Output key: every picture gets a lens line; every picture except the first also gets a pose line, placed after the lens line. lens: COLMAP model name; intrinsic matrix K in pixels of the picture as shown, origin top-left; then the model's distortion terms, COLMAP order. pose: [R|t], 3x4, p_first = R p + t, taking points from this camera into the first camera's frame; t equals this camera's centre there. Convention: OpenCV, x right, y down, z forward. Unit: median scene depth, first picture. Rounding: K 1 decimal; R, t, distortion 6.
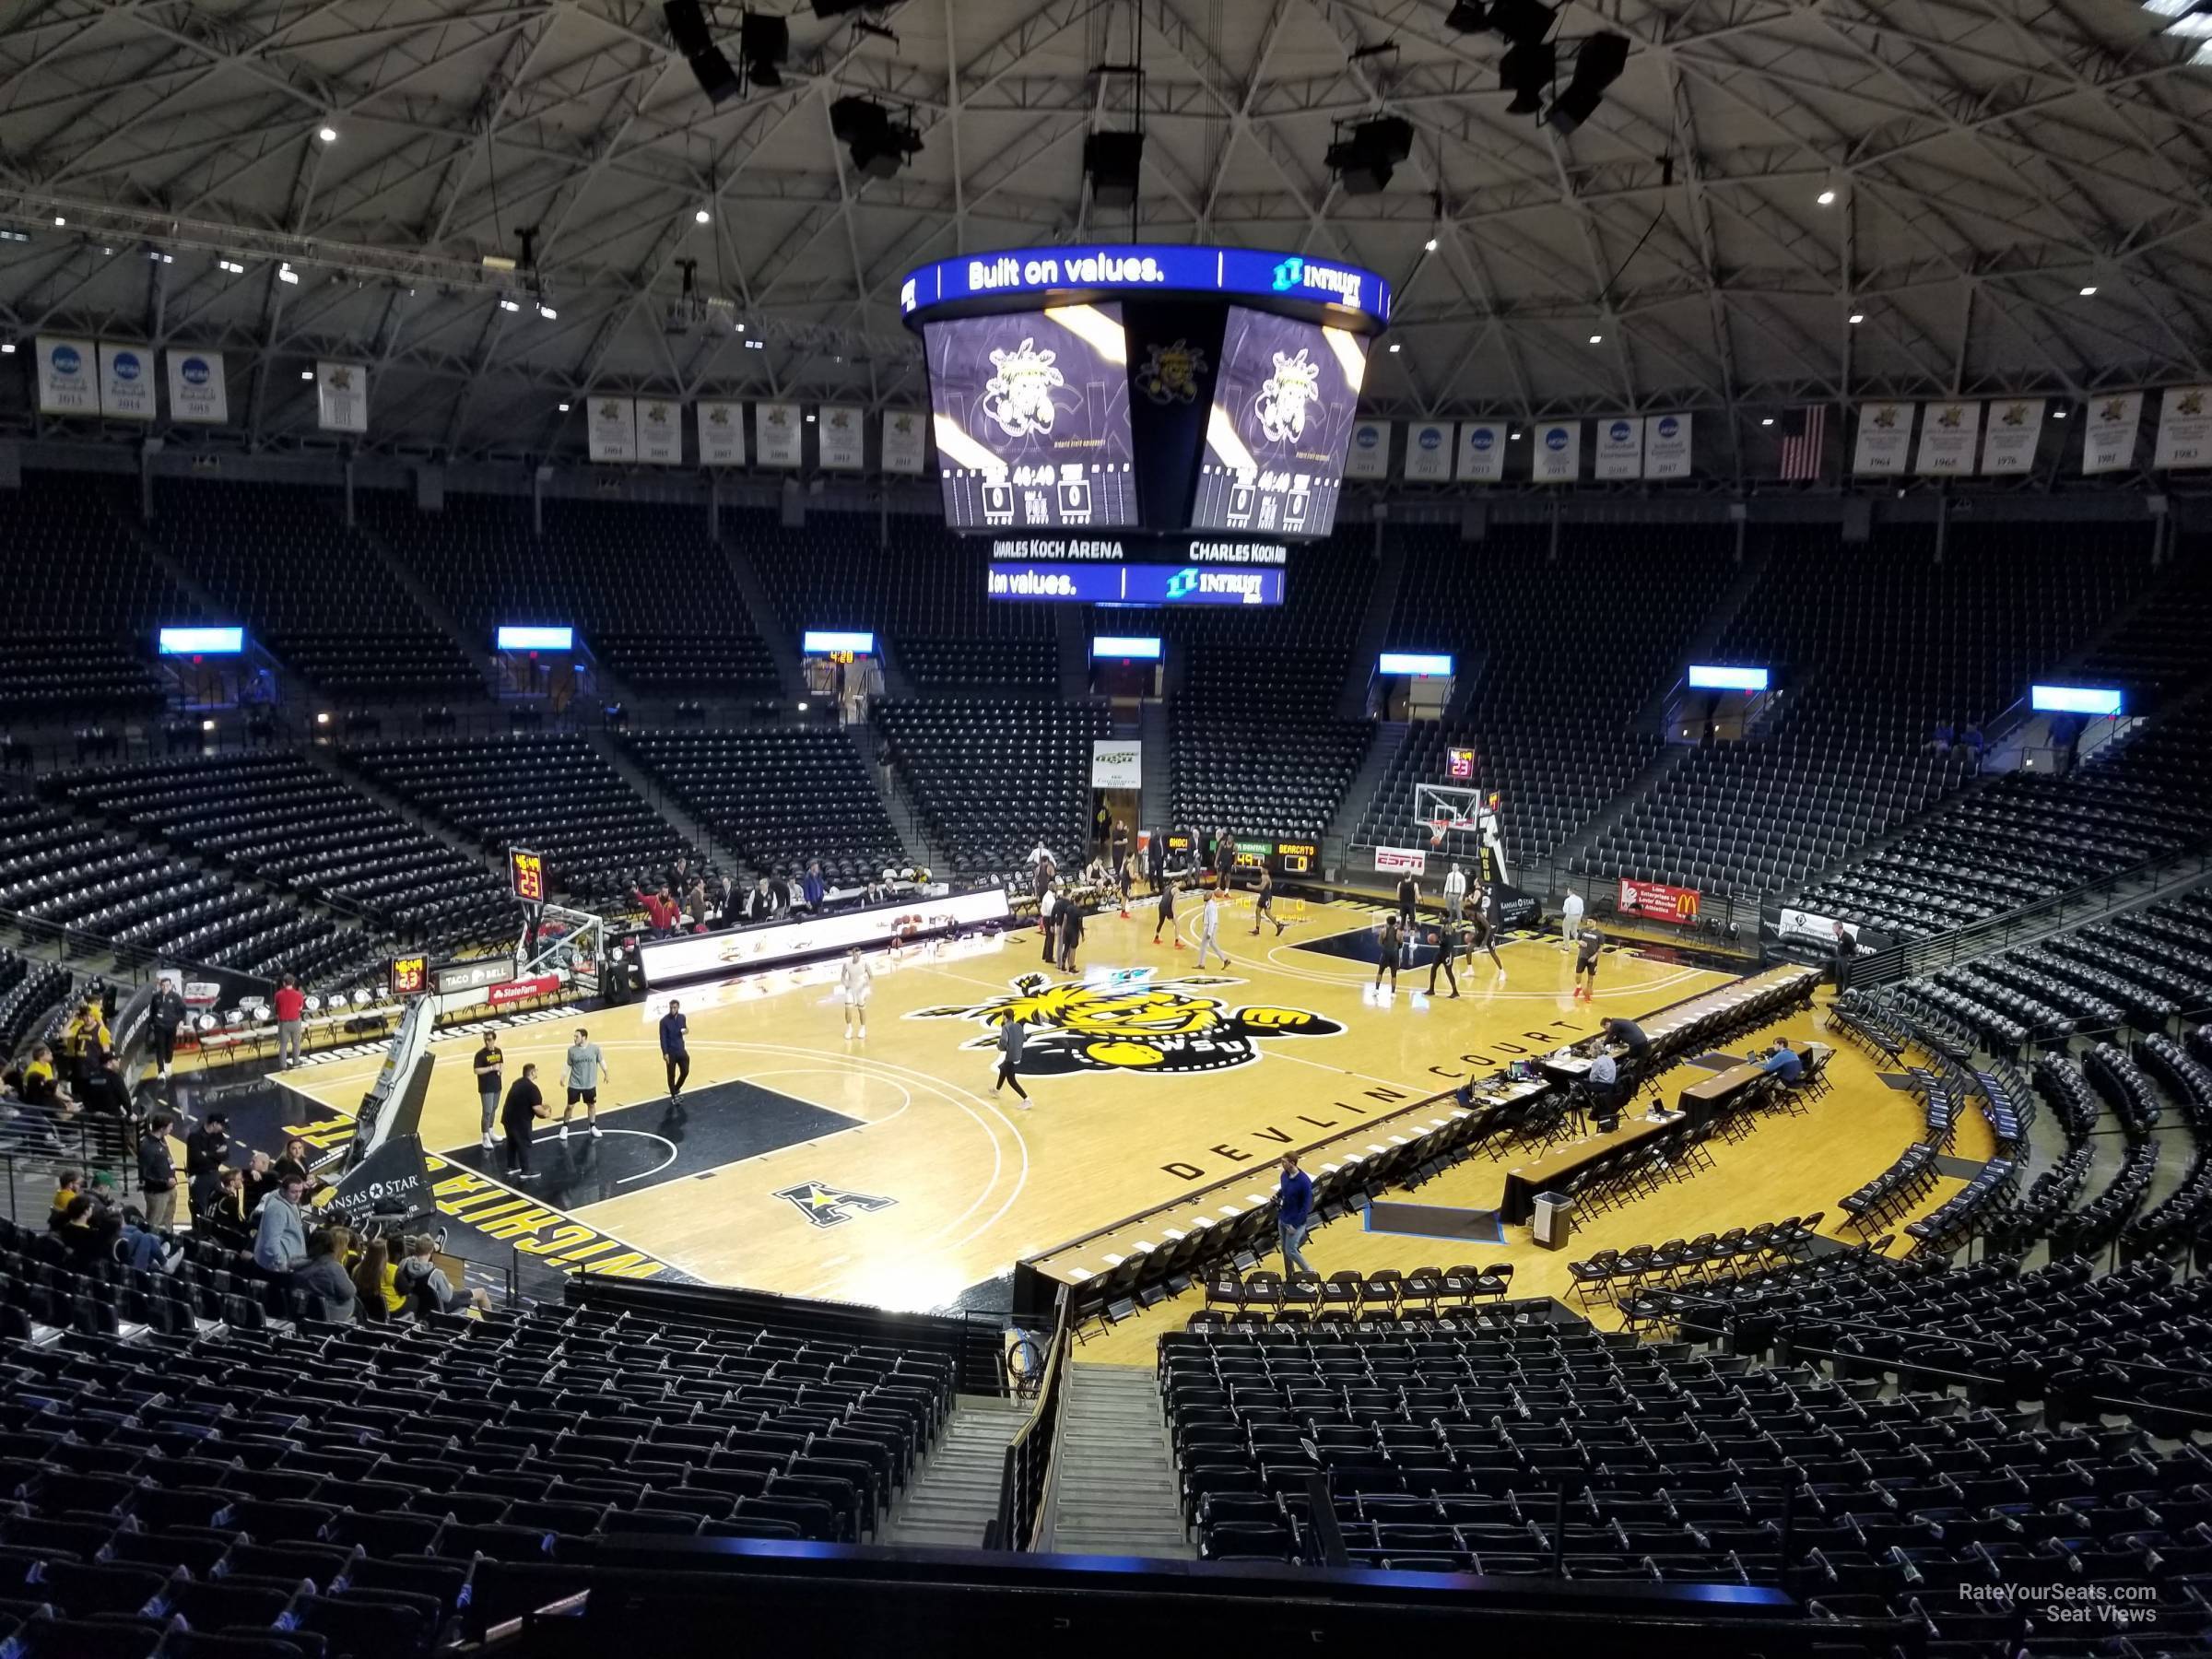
lens RADIAL K [[1786.4, 0, 1092.0], [0, 1786.4, 838.0], [0, 0, 1]] dist [0.100623, -0.160676]
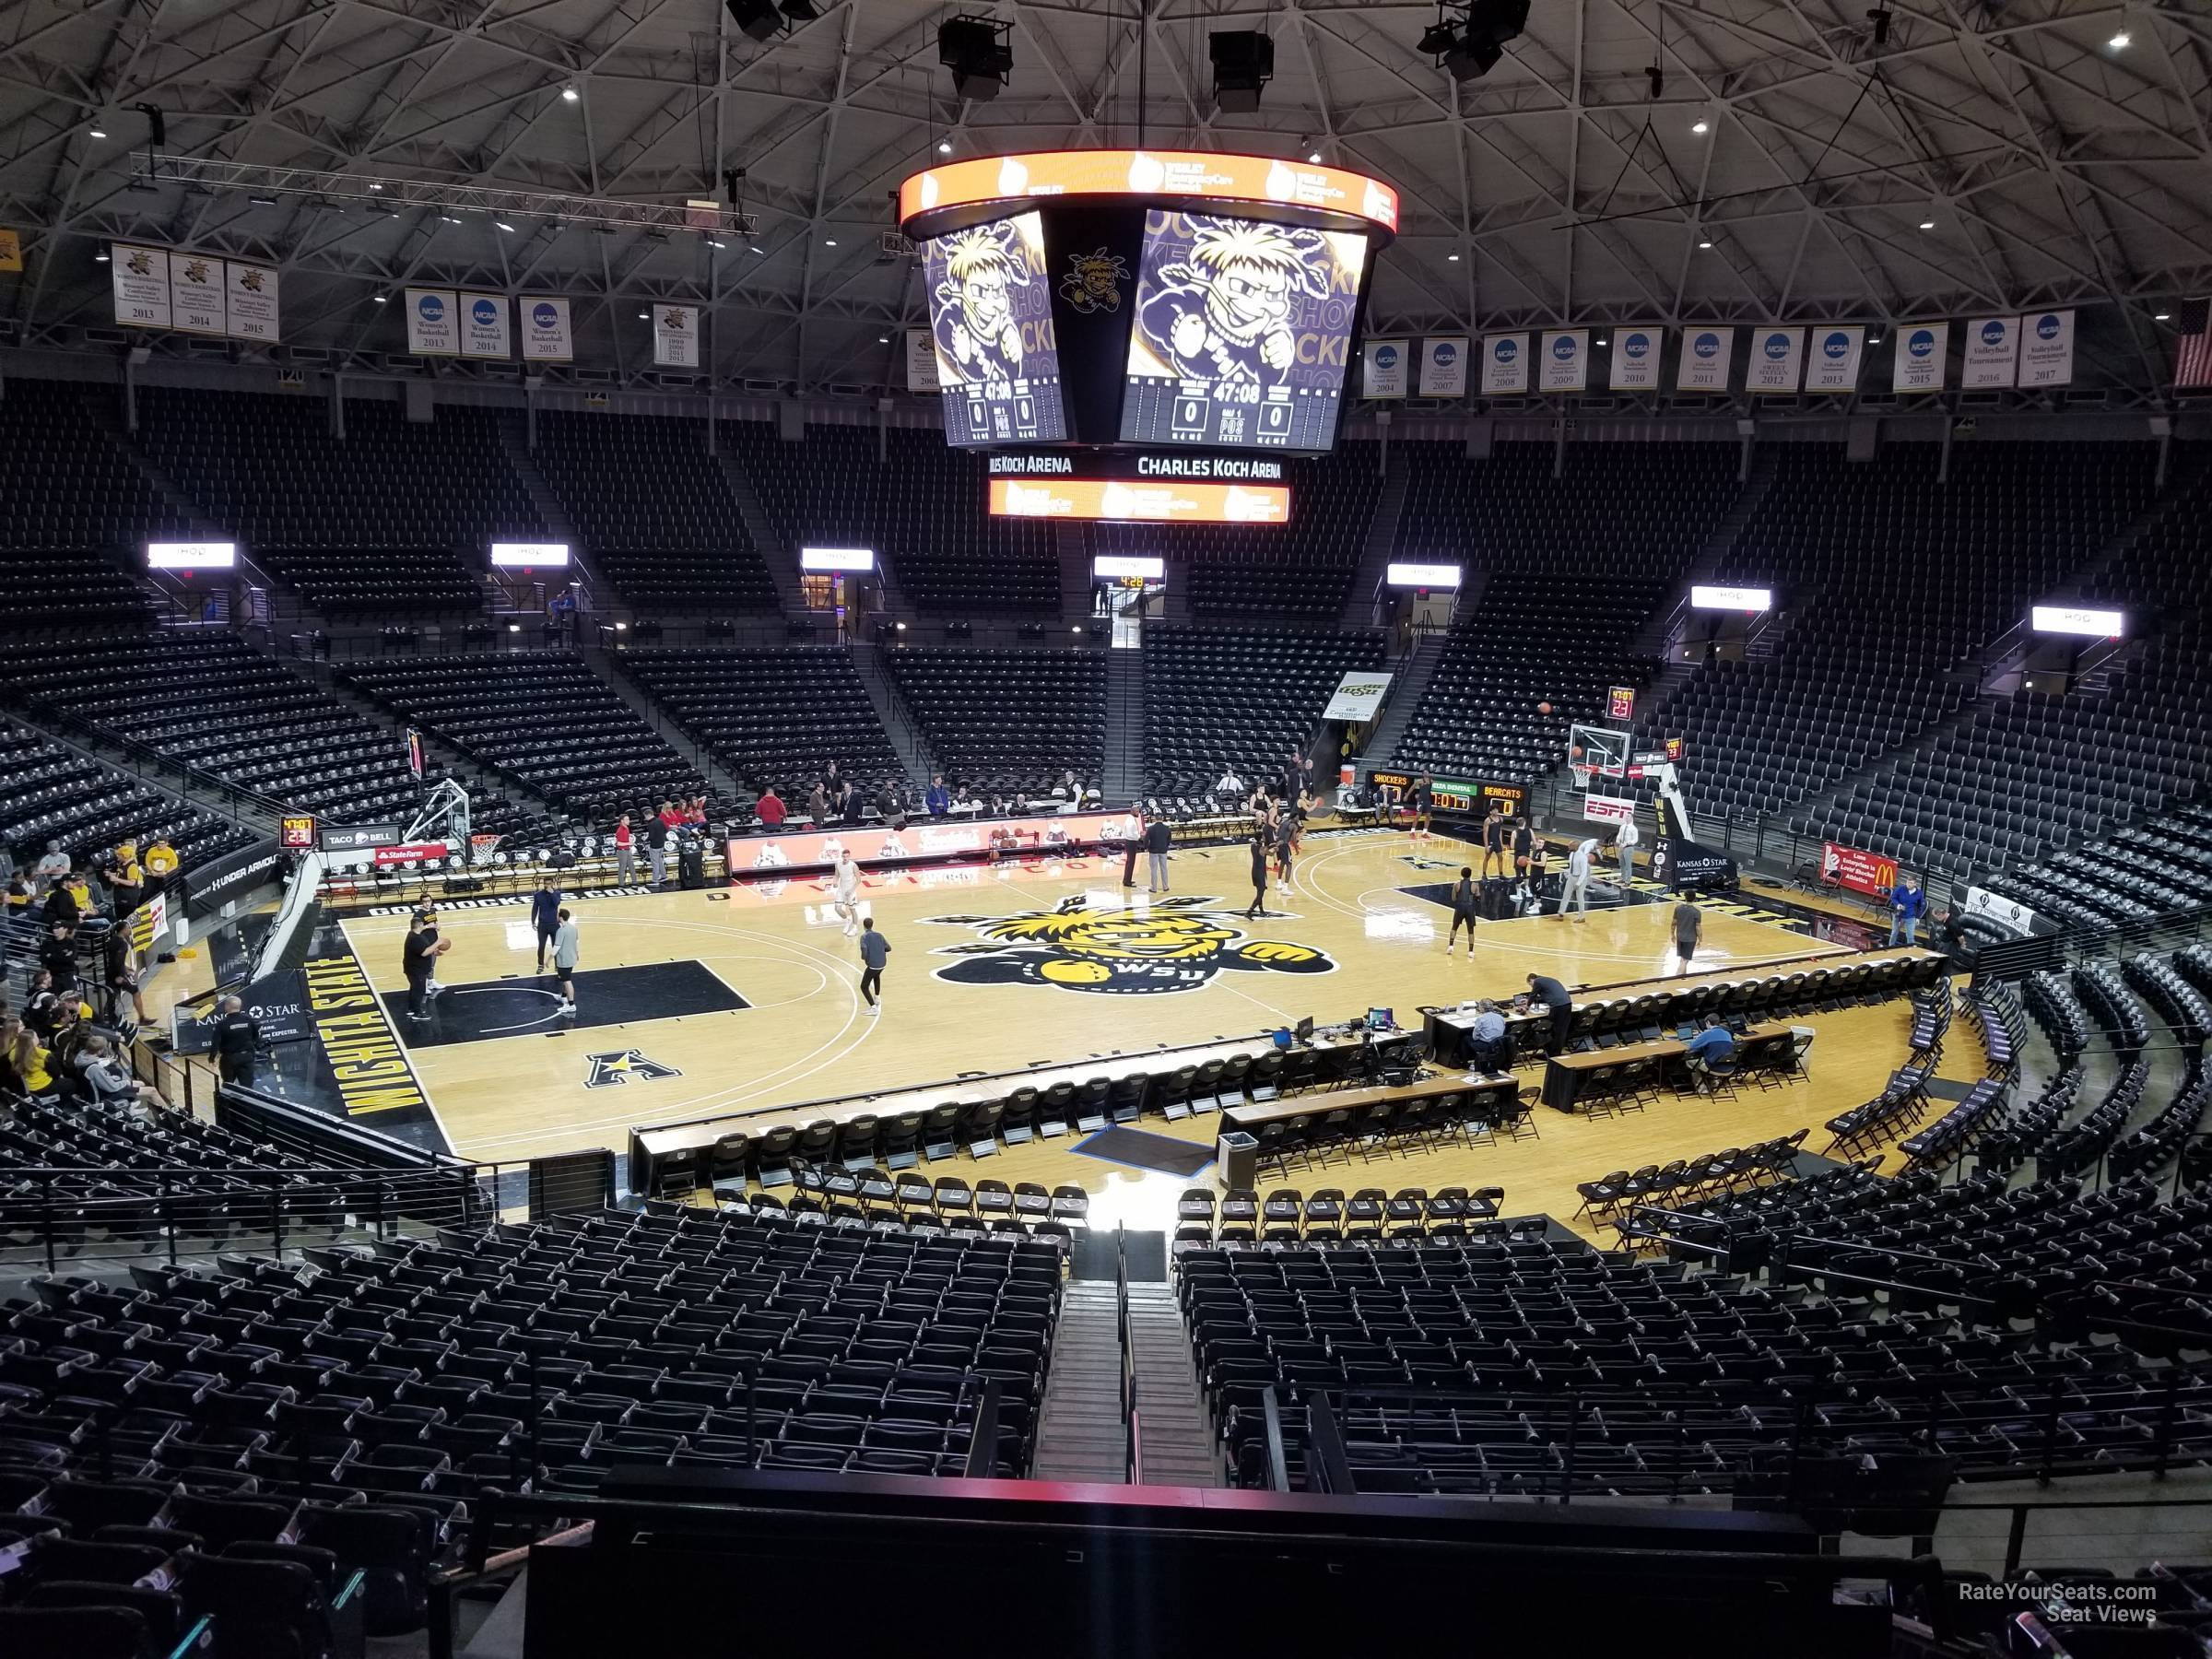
lens RADIAL K [[1798.0, 0, 1104.0], [0, 1798.0, 861.7], [0, 0, 1]] dist [0.071736, -0.104528]
pose [[0.940800, 0.068946, -0.331875, 0.337662], [-0.053348, 0.997010, 0.055893, 0.001434], [0.334737, -0.034880, 0.941666, 0.051223]]
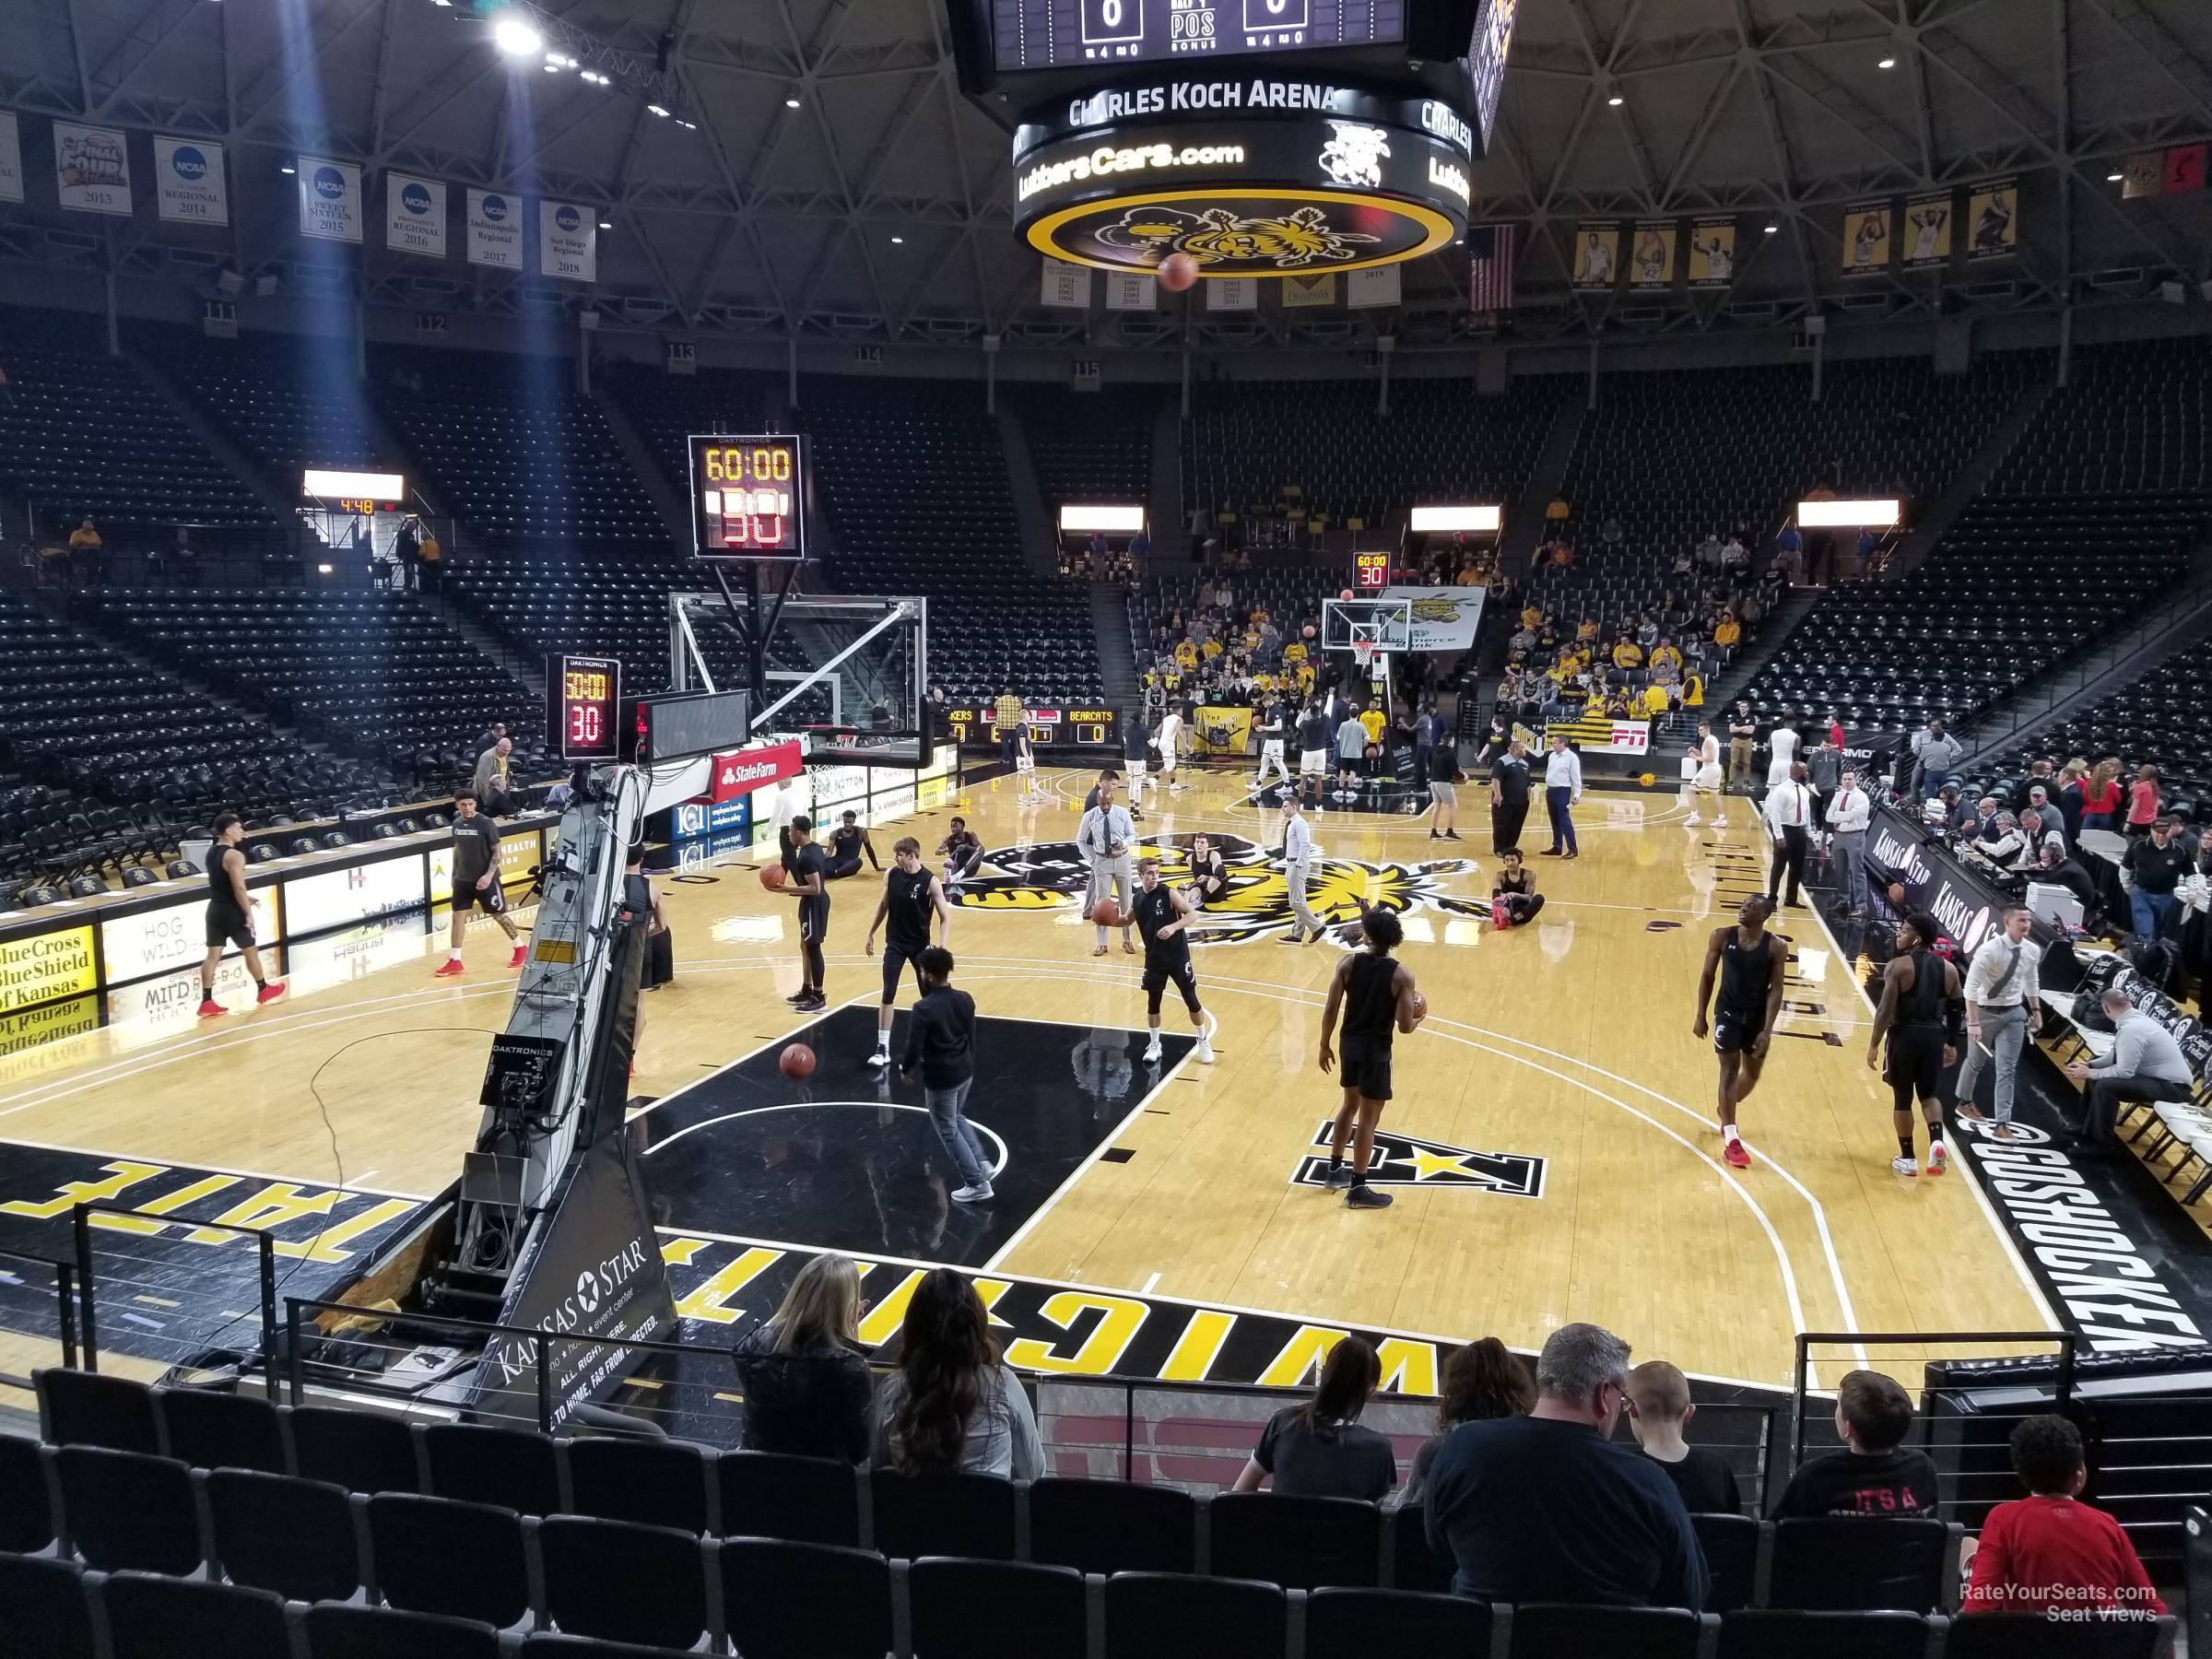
lens RADIAL K [[1779.1, 0, 1077.2], [0, 1779.1, 821.9], [0, 0, 1]] dist [0.012823, -0.009553]
pose [[0.913690, -0.068105, 0.400665, -0.294633], [0.073440, 0.997298, 0.002044, 0.072869], [-0.399722, 0.027557, 0.916222, 0.424024]]
